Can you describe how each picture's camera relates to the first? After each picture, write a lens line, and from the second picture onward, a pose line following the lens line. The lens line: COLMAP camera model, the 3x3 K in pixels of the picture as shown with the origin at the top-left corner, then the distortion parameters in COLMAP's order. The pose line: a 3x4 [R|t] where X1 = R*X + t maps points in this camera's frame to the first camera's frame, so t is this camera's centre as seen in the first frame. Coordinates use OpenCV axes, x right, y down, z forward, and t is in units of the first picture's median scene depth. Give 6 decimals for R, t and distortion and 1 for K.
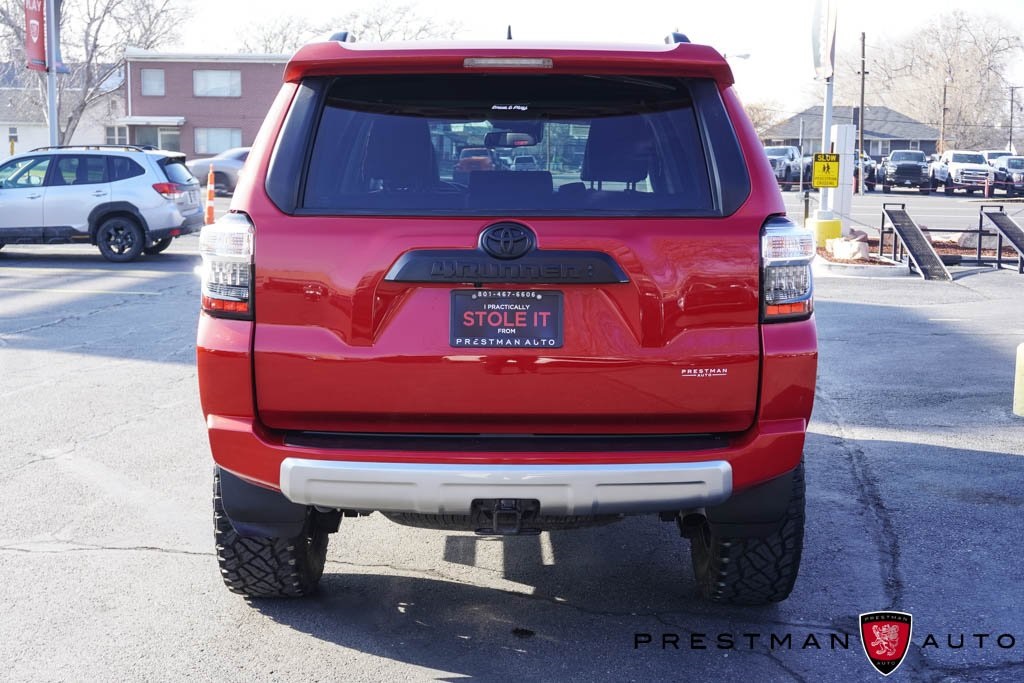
lens RADIAL K [[1356.2, 0, 509.6], [0, 1356.2, 341.5], [0, 0, 1]] dist [0.021152, 0.000000]
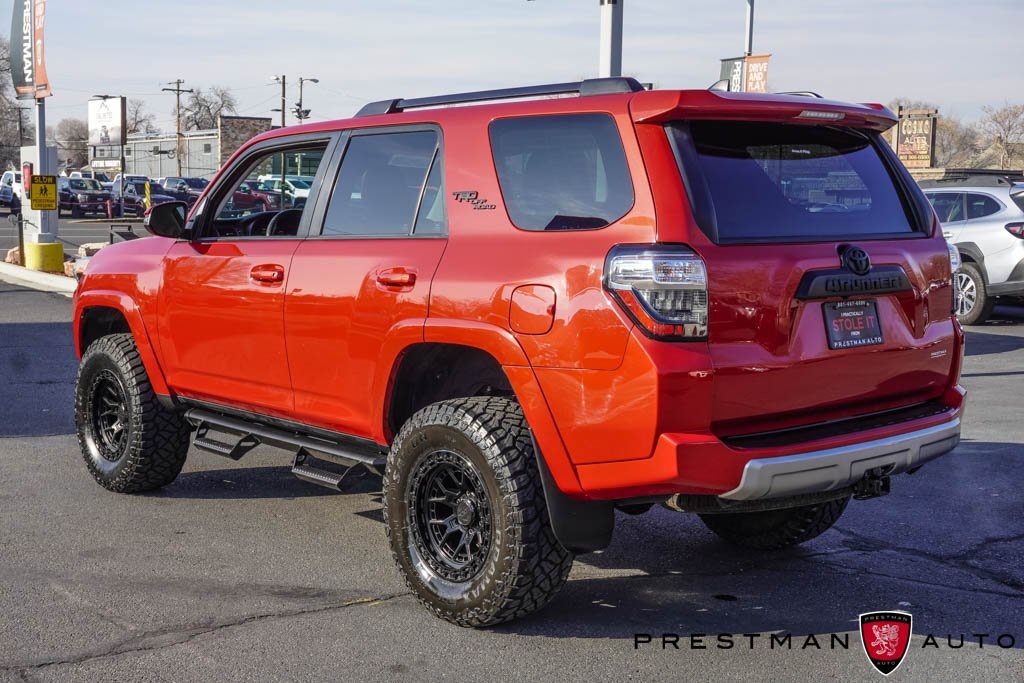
lens RADIAL K [[1356.2, 0, 511.6], [0, 1356.2, 345.0], [0, 0, 1]] dist [0.021152, 0.000000]
pose [[0.740638, -0.076648, 0.667518, -0.796694], [0.084284, 0.996223, 0.020876, -0.037221], [-0.666597, 0.040799, 0.744301, 0.220112]]
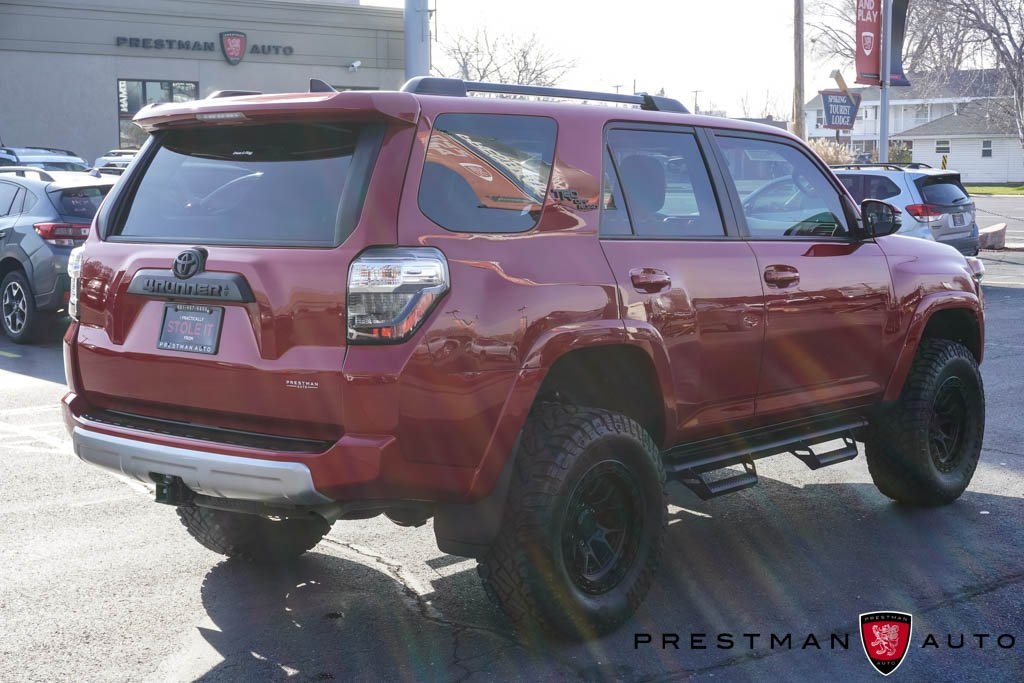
lens RADIAL K [[1571.3, 0, 512.6], [0, 1571.3, 340.7], [0, 0, 1]] dist [0.018934, 0.000000]
pose [[0.756078, 0.053543, -0.652288, 0.855903], [-0.071169, 0.997464, -0.000617, -0.019034], [0.650601, 0.046889, 0.757971, 0.092726]]
